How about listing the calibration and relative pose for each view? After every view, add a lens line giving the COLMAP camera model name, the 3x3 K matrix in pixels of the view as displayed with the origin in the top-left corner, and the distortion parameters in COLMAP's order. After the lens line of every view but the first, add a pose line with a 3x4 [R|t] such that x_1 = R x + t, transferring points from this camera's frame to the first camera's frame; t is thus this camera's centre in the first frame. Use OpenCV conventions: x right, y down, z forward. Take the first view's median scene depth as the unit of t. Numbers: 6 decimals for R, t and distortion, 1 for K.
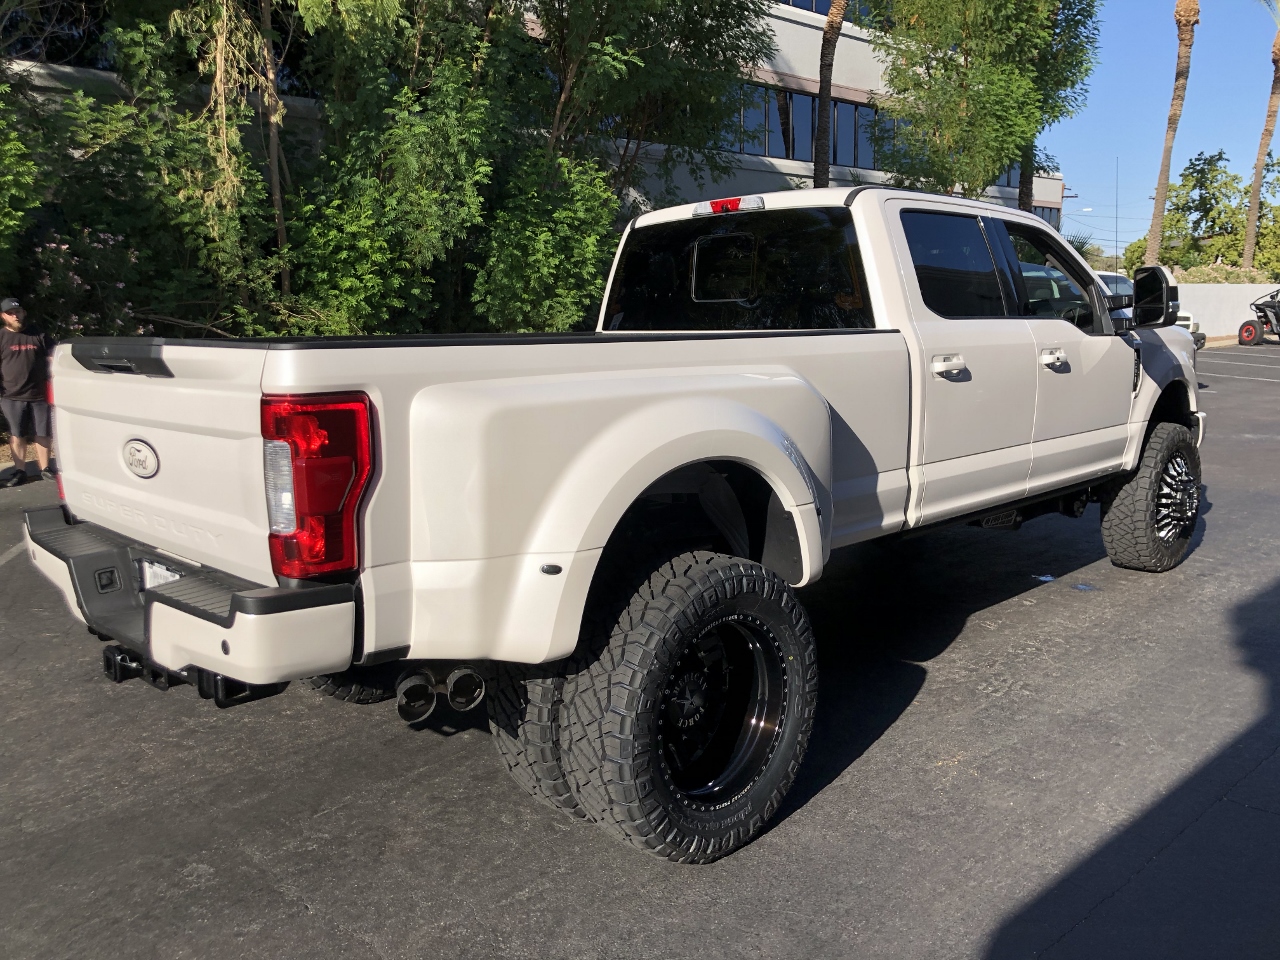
lens RADIAL K [[1047.4, 0, 644.1], [0, 1047.4, 477.0], [0, 0, 1]] dist [0.042442, -0.046003]
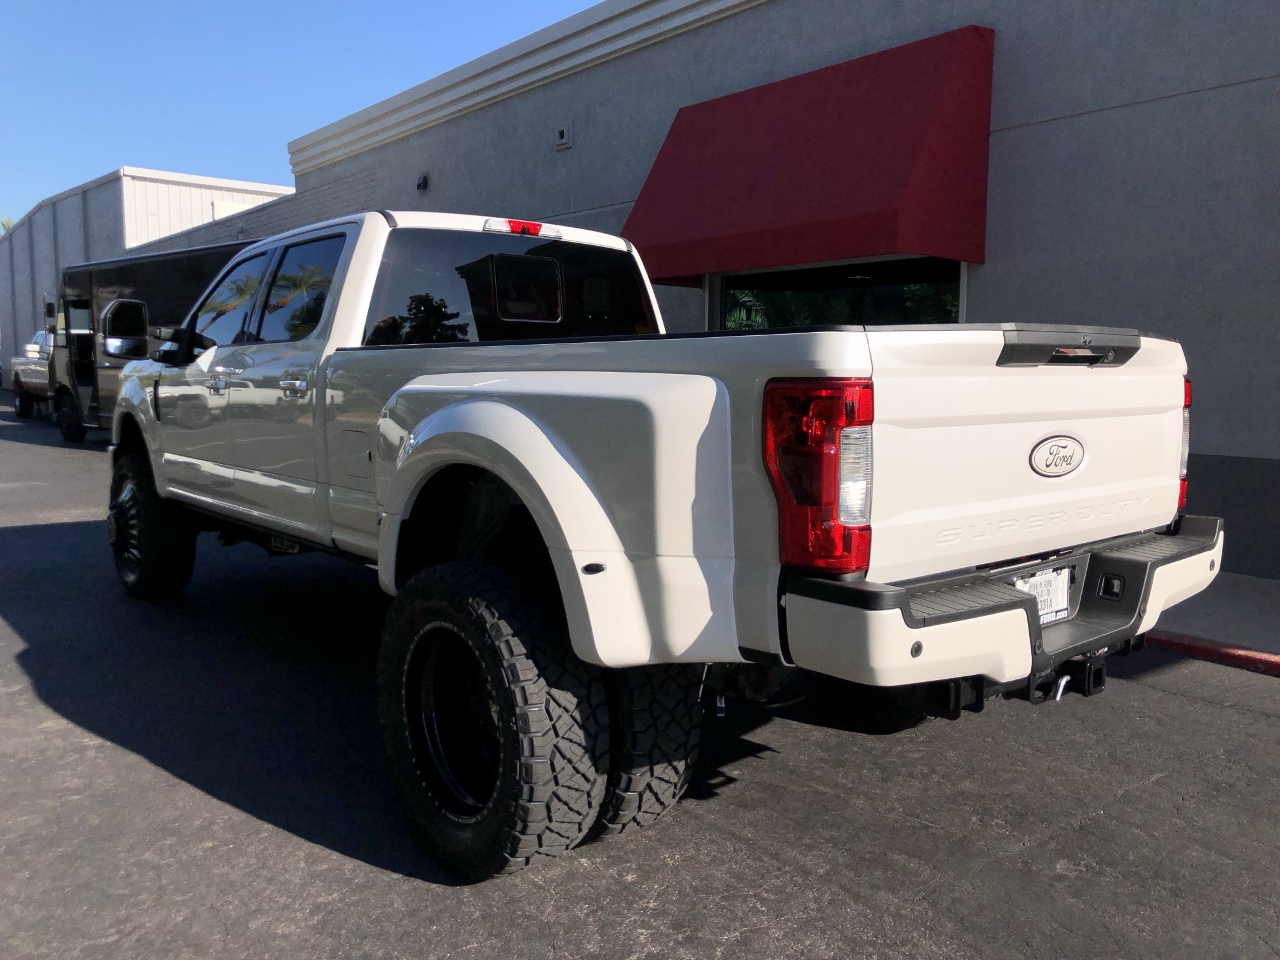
lens RADIAL K [[1047.4, 0, 648.9], [0, 1047.4, 473.4], [0, 0, 1]] dist [0.042442, -0.046003]
pose [[0.064744, -0.074556, 0.995113, -1.112657], [0.140920, 0.987895, 0.064847, -0.088793], [-0.987902, 0.136033, 0.074467, 1.000064]]
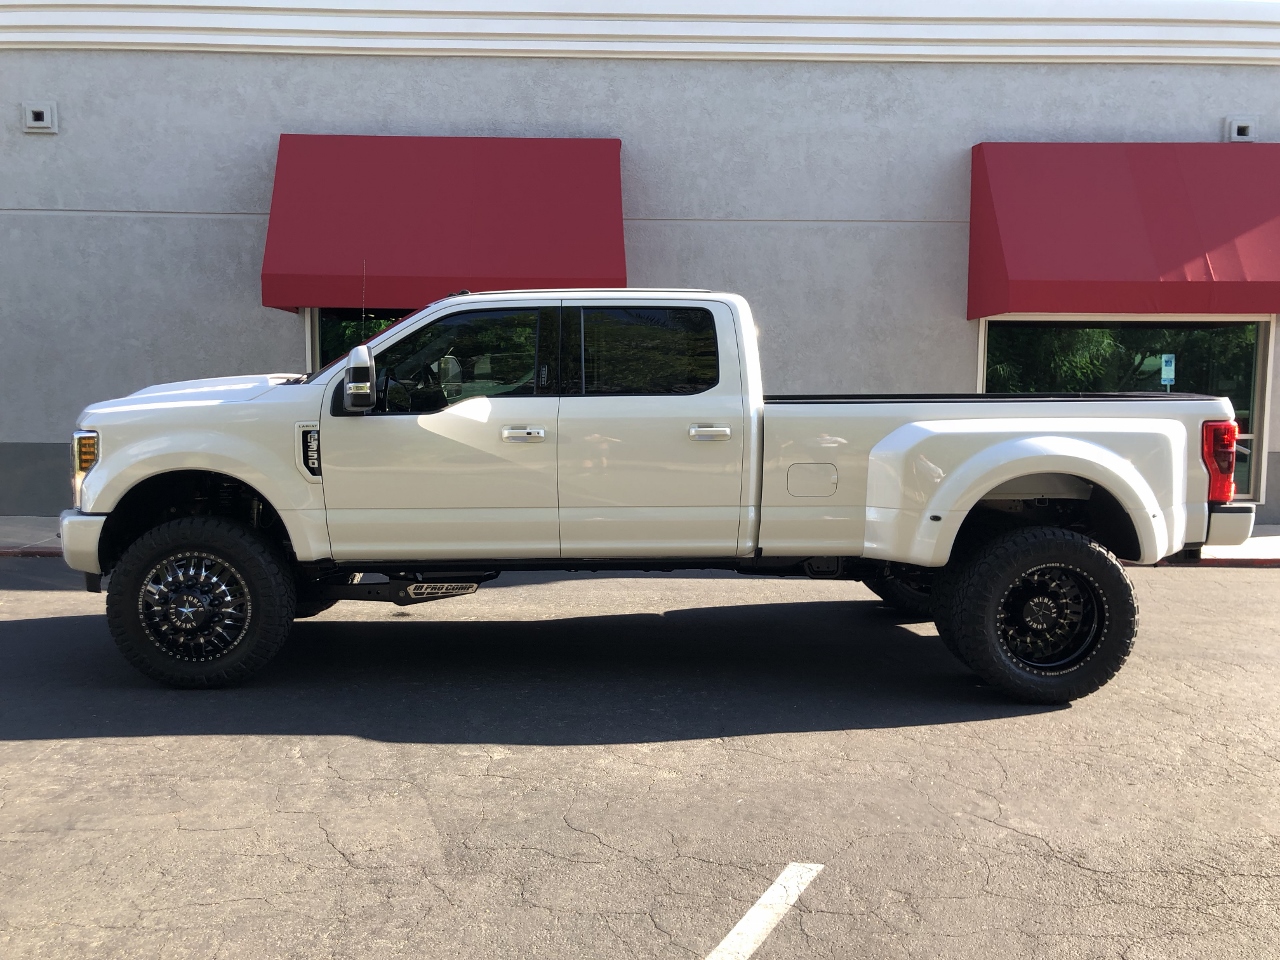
lens RADIAL K [[1047.4, 0, 643.1], [0, 1047.4, 473.3], [0, 0, 1]] dist [0.042442, -0.046003]
pose [[-0.748702, -0.040809, 0.661650, -0.867521], [0.109920, 0.976644, 0.184618, -0.371050], [-0.653731, 0.210952, -0.726729, 2.510723]]
